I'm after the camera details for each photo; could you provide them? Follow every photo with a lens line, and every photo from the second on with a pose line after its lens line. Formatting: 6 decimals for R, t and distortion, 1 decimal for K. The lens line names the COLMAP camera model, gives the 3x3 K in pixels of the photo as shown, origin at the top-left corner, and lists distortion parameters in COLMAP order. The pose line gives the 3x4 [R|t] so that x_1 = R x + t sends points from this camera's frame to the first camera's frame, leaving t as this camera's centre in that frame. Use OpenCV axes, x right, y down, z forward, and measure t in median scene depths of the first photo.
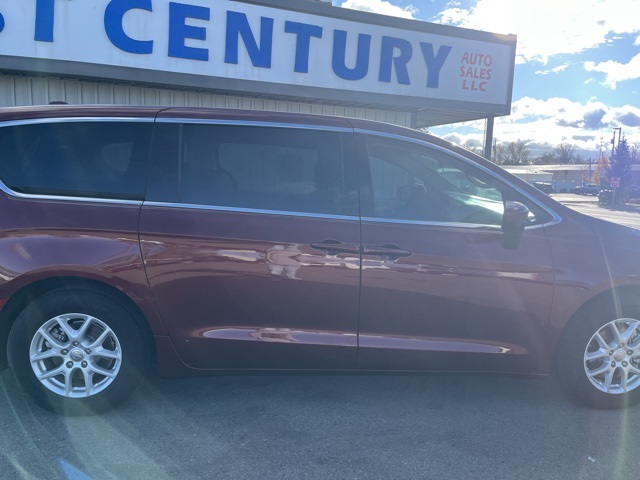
lens RADIAL K [[483.1, 0, 321.4], [0, 483.1, 244.6], [0, 0, 1]] dist [0.071283, -0.092715]
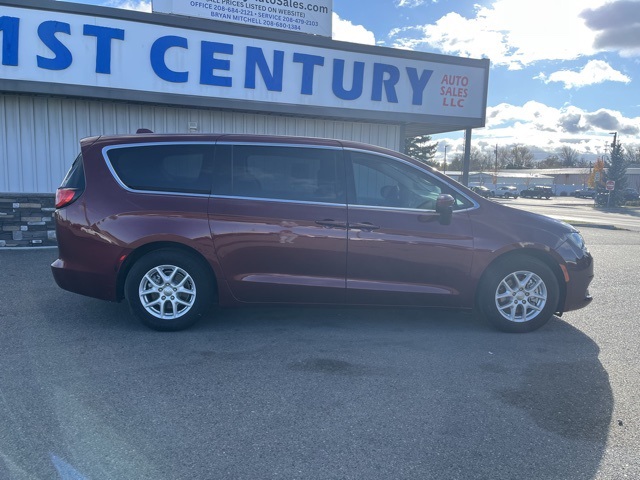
lens RADIAL K [[484.3, 0, 317.9], [0, 484.3, 245.5], [0, 0, 1]] dist [0.063233, -0.084645]
pose [[0.999889, -0.002505, -0.014683, 0.003313], [0.002387, 0.999964, -0.008084, 0.034386], [0.014702, 0.008048, 0.999860, -0.218619]]
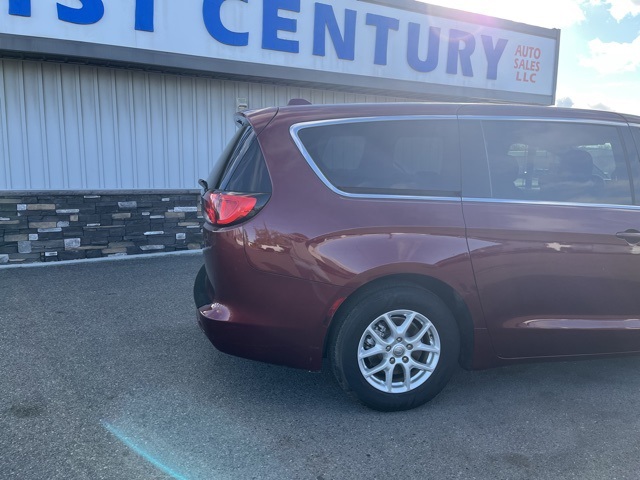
lens RADIAL K [[484.3, 0, 321.0], [0, 484.3, 237.6], [0, 0, 1]] dist [0.063233, -0.084645]
pose [[0.993925, -0.032585, 0.105122, -0.291414], [0.031779, 0.999451, 0.009337, -0.008948], [-0.105369, -0.005940, 0.994415, 0.006433]]
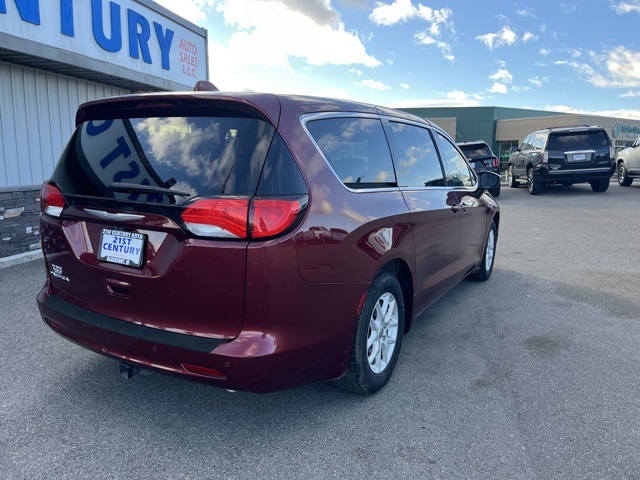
lens RADIAL K [[483.1, 0, 315.3], [0, 483.1, 241.5], [0, 0, 1]] dist [0.071283, -0.092715]
pose [[0.576795, -0.165966, 0.799852, -0.546940], [0.130269, 0.985301, 0.110505, -0.044341], [-0.806435, 0.040457, 0.589937, 0.180639]]
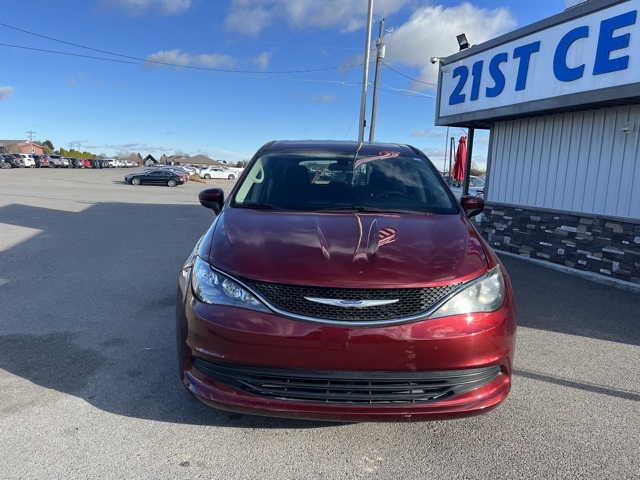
lens RADIAL K [[483.1, 0, 319.0], [0, 483.1, 233.6], [0, 0, 1]] dist [0.071283, -0.092715]
pose [[-0.093430, 0.092015, -0.991365, 0.706511], [-0.193691, 0.975016, 0.108752, -0.066934], [0.976604, 0.202180, -0.073273, 0.554527]]
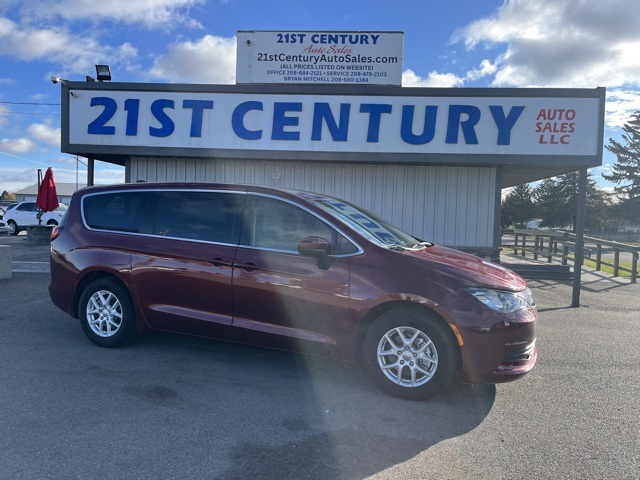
lens RADIAL K [[484.3, 0, 317.2], [0, 484.3, 243.3], [0, 0, 1]] dist [0.063233, -0.084645]
pose [[0.888823, 0.023708, -0.457638, 0.417352], [-0.074734, 0.992790, -0.093718, 0.027939], [0.452117, 0.117500, 0.884186, -0.127006]]
